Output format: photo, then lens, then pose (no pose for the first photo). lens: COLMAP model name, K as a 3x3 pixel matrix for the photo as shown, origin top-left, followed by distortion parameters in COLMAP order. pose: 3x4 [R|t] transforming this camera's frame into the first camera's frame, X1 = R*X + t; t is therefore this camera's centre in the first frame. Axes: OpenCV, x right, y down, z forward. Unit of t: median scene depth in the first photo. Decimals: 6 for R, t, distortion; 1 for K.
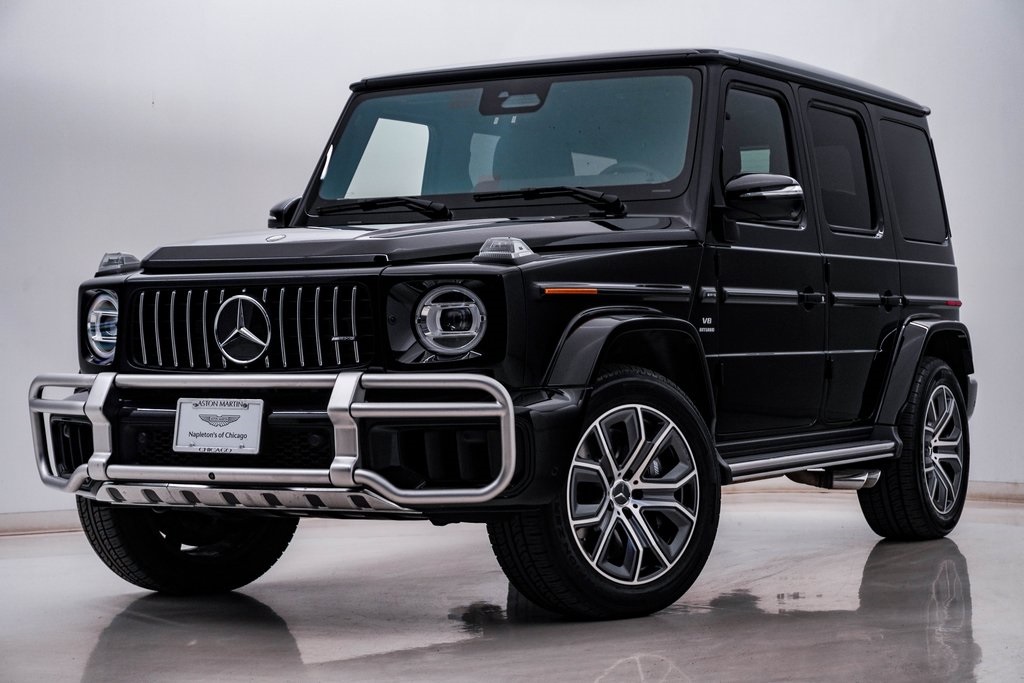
lens RADIAL K [[2203.8, 0, 517.9], [0, 2203.8, 342.5], [0, 0, 1]] dist [-0.002228, 0.000000]
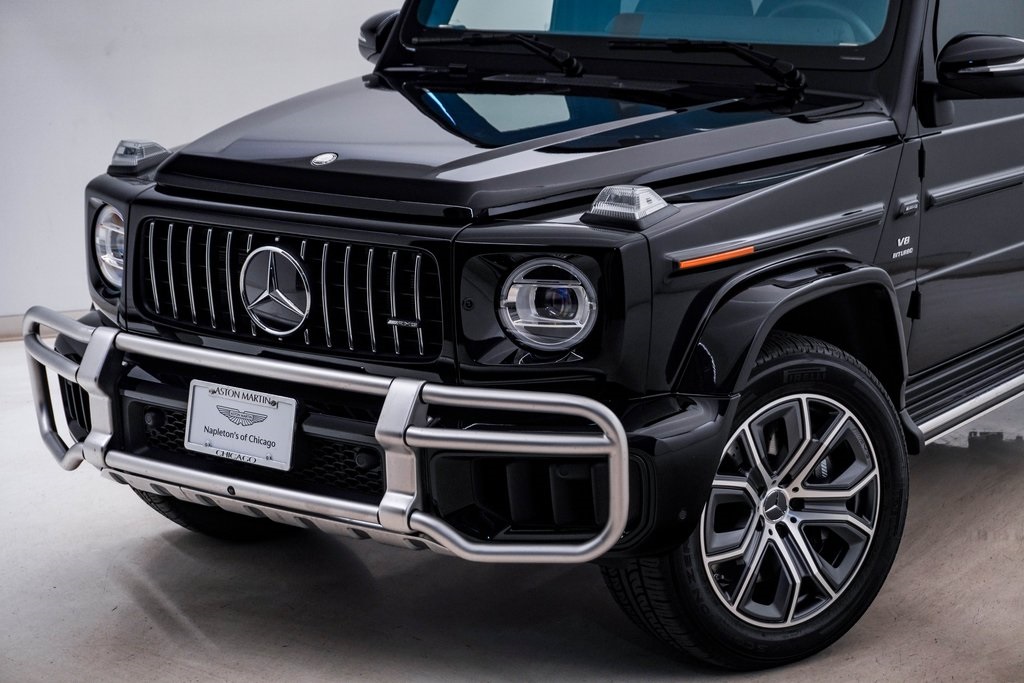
lens RADIAL K [[2079.7, 0, 506.6], [0, 2079.7, 349.7], [0, 0, 1]] dist [0.026656, 0.000000]
pose [[0.994902, 0.038806, -0.093082, 0.019411], [-0.018486, 0.977536, 0.209954, -0.132178], [0.099138, -0.207163, 0.973270, 0.304486]]
